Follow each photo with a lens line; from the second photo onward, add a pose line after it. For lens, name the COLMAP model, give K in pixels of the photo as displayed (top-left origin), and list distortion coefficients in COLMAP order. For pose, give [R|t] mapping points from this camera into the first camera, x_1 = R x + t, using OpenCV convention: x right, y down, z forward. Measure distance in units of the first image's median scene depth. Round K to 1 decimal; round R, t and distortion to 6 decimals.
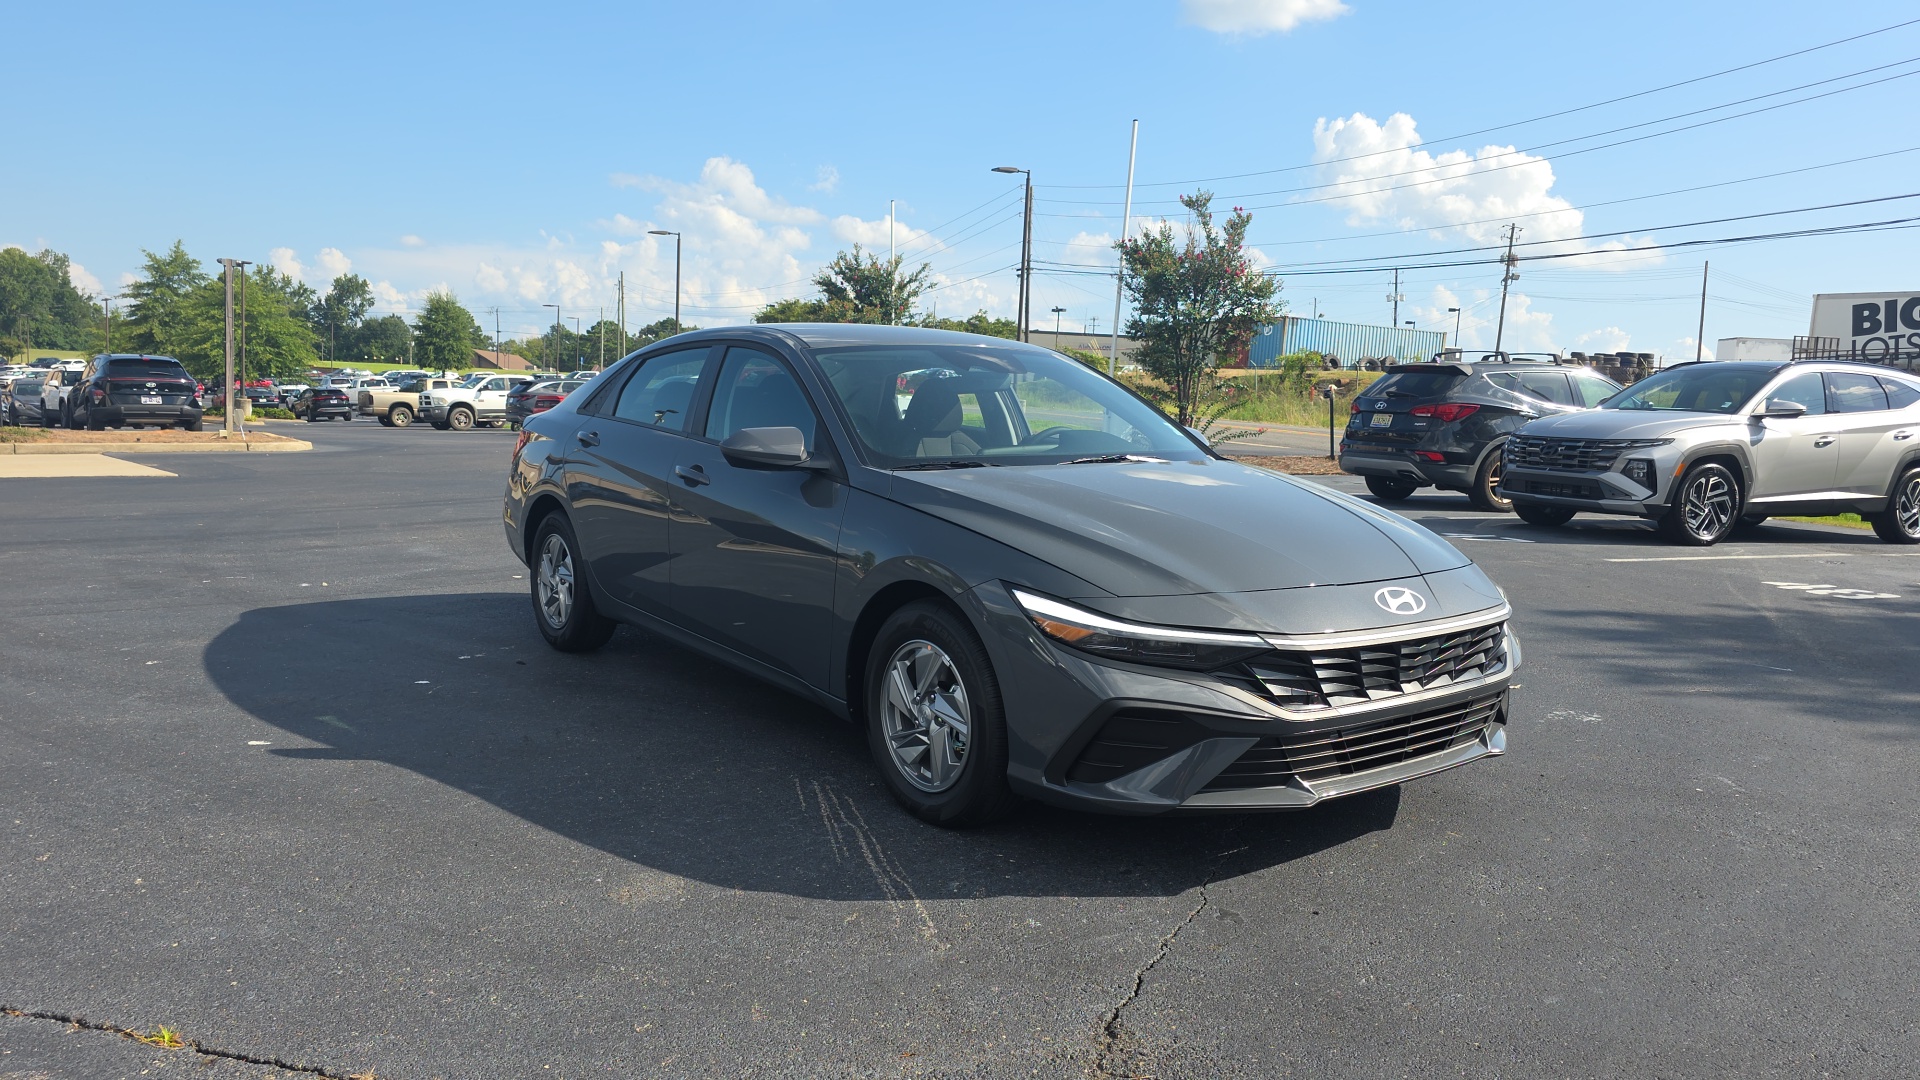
lens RADIAL K [[1325.5, 0, 923.6], [0, 1325.5, 588.1], [0, 0, 1]] dist [0.065682, -0.066771]
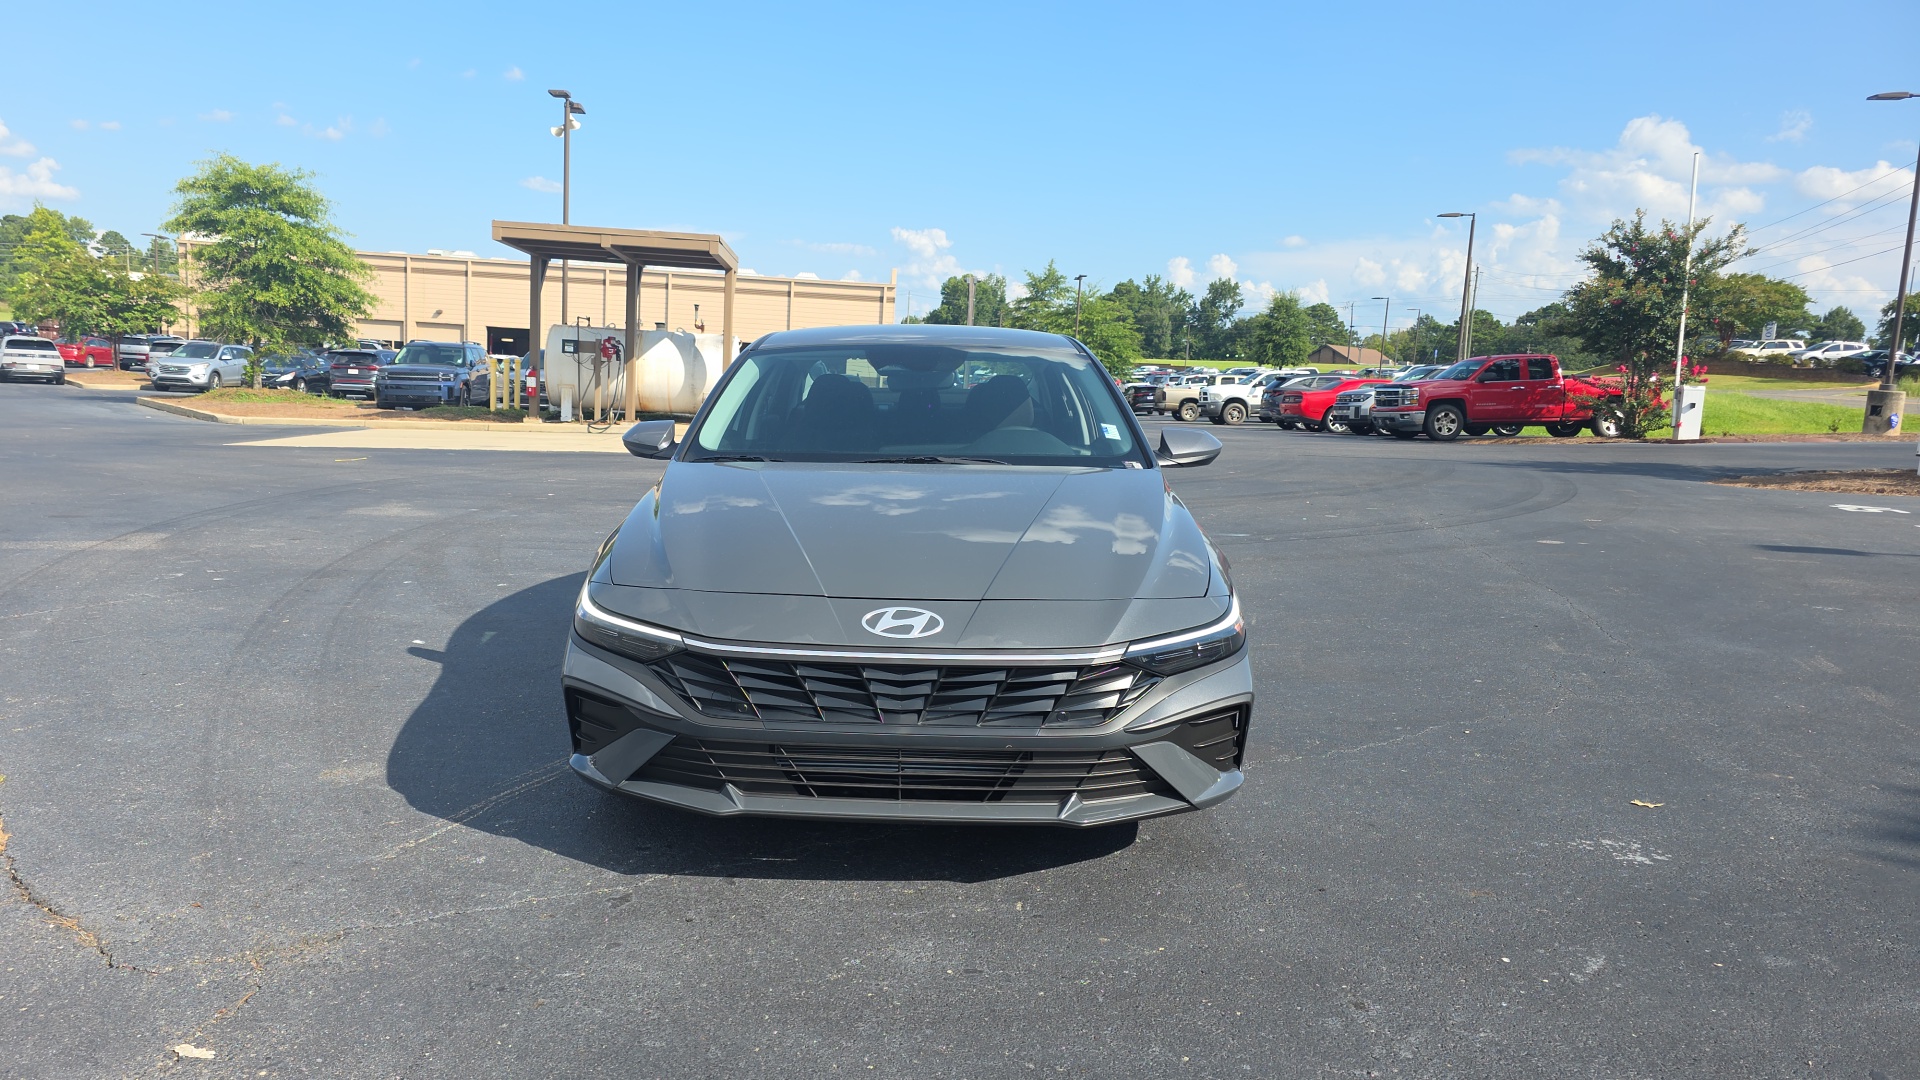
lens RADIAL K [[1316.9, 0, 825.6], [0, 1316.9, 546.9], [0, 0, 1]] dist [0.040607, -0.037359]
pose [[0.755876, 0.075466, -0.650351, 0.078433], [-0.092333, 0.995694, 0.008224, -0.003737], [0.648171, 0.053833, 0.759590, 0.025248]]
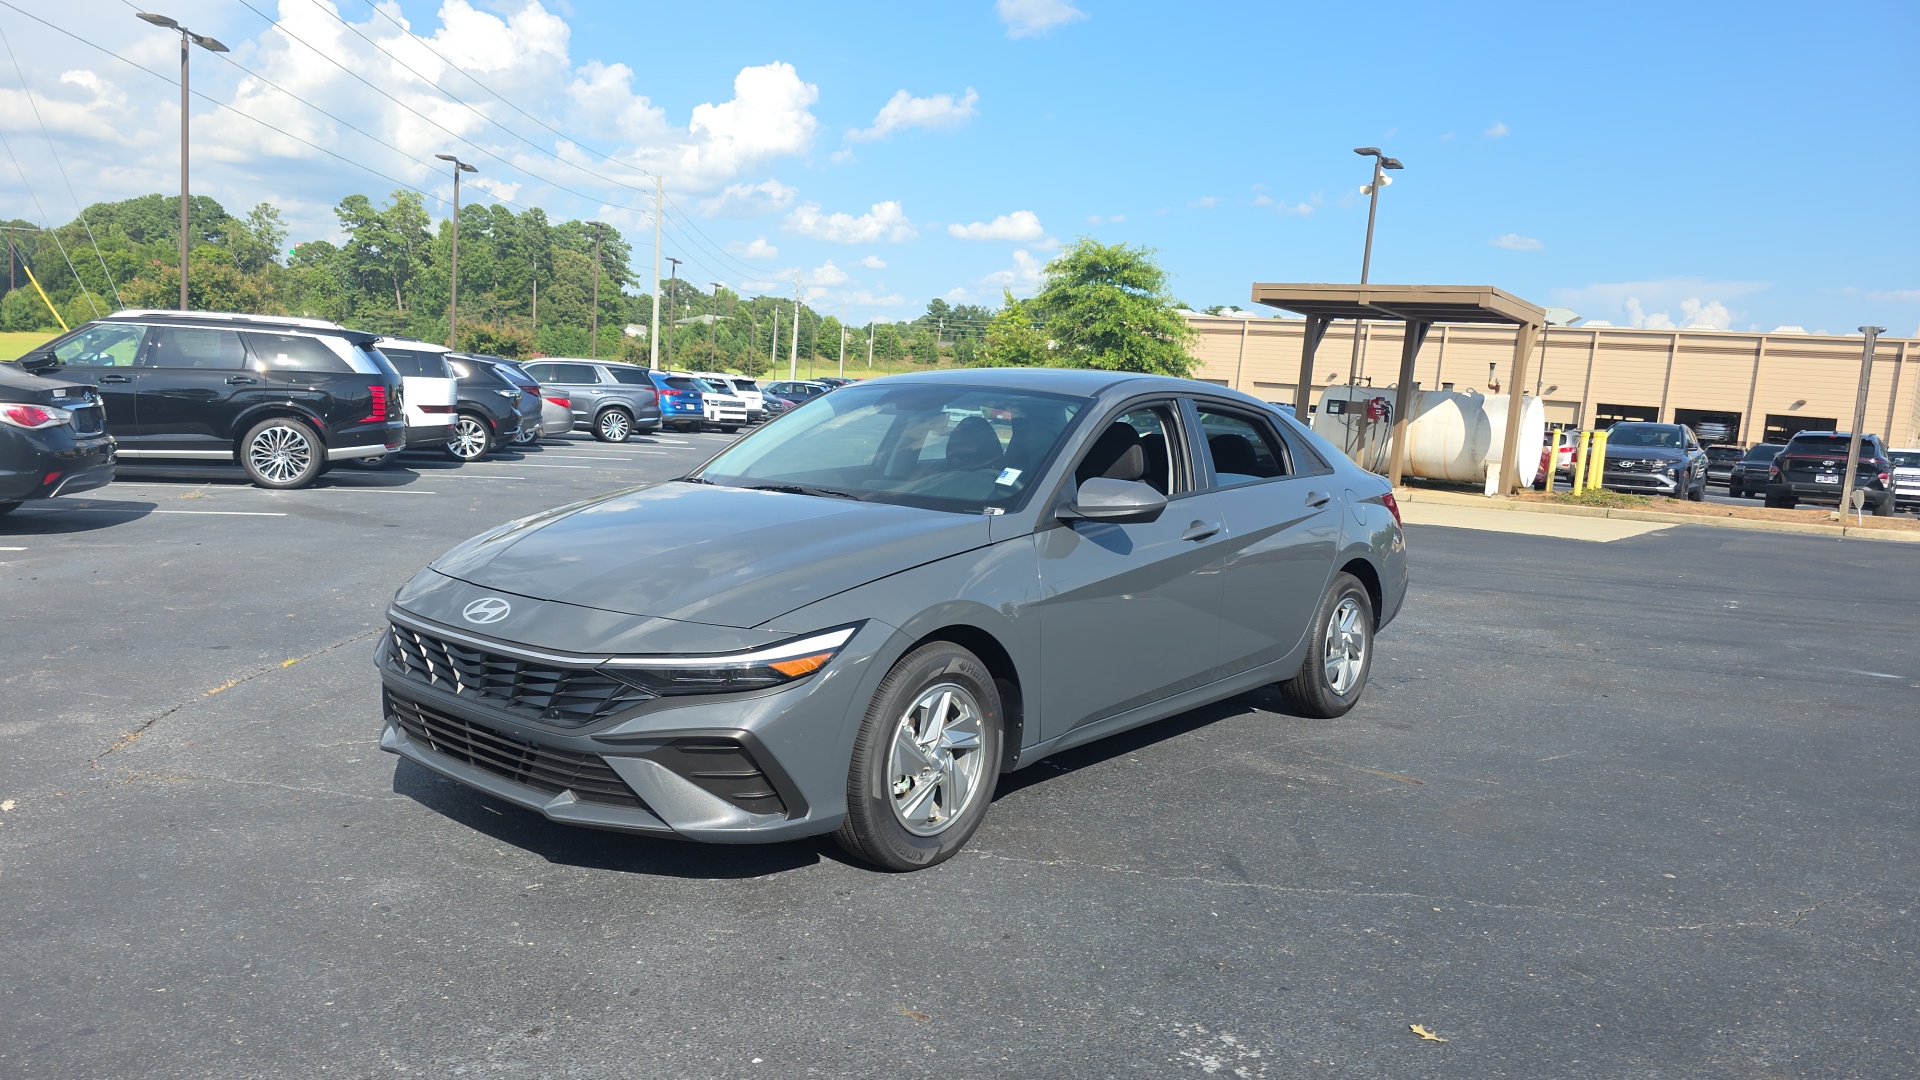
lens RADIAL K [[1335.7, 0, 956.9], [0, 1335.7, 530.5], [0, 0, 1]] dist [0.041372, -0.056896]
pose [[0.153611, 0.070246, -0.985631, 0.126251], [-0.178340, 0.983061, 0.042269, -0.014041], [0.971905, 0.169285, 0.163537, 0.103549]]
